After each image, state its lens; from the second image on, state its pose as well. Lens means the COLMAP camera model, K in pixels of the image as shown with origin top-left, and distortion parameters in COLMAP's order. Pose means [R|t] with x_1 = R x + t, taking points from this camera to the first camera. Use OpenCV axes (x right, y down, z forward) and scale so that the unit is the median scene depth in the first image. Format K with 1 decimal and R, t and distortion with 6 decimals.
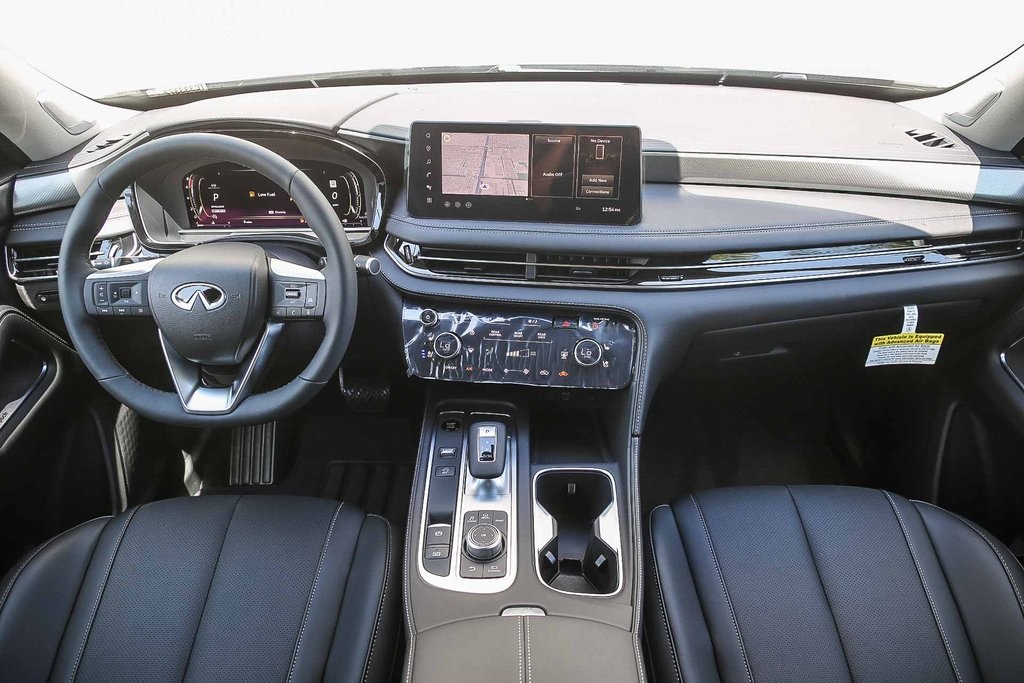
lens RADIAL K [[686.0, 0, 514.8], [0, 686.0, 338.3], [0, 0, 1]] dist [-0.024597, -0.000539]
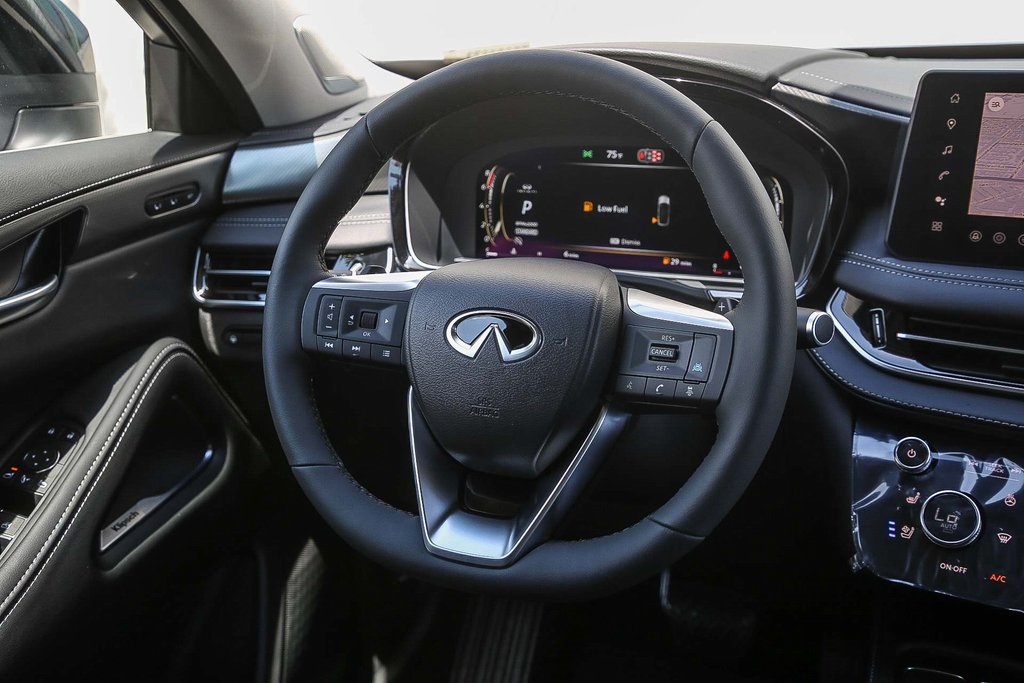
lens RADIAL K [[1123.8, 0, 508.2], [0, 1123.8, 340.0], [0, 0, 1]] dist [0.026516, 0.000000]
pose [[0.929068, 0.105526, -0.354539, -0.117845], [-0.176400, 0.968837, -0.173890, 0.078716], [0.325140, 0.224096, 0.918730, 0.166483]]
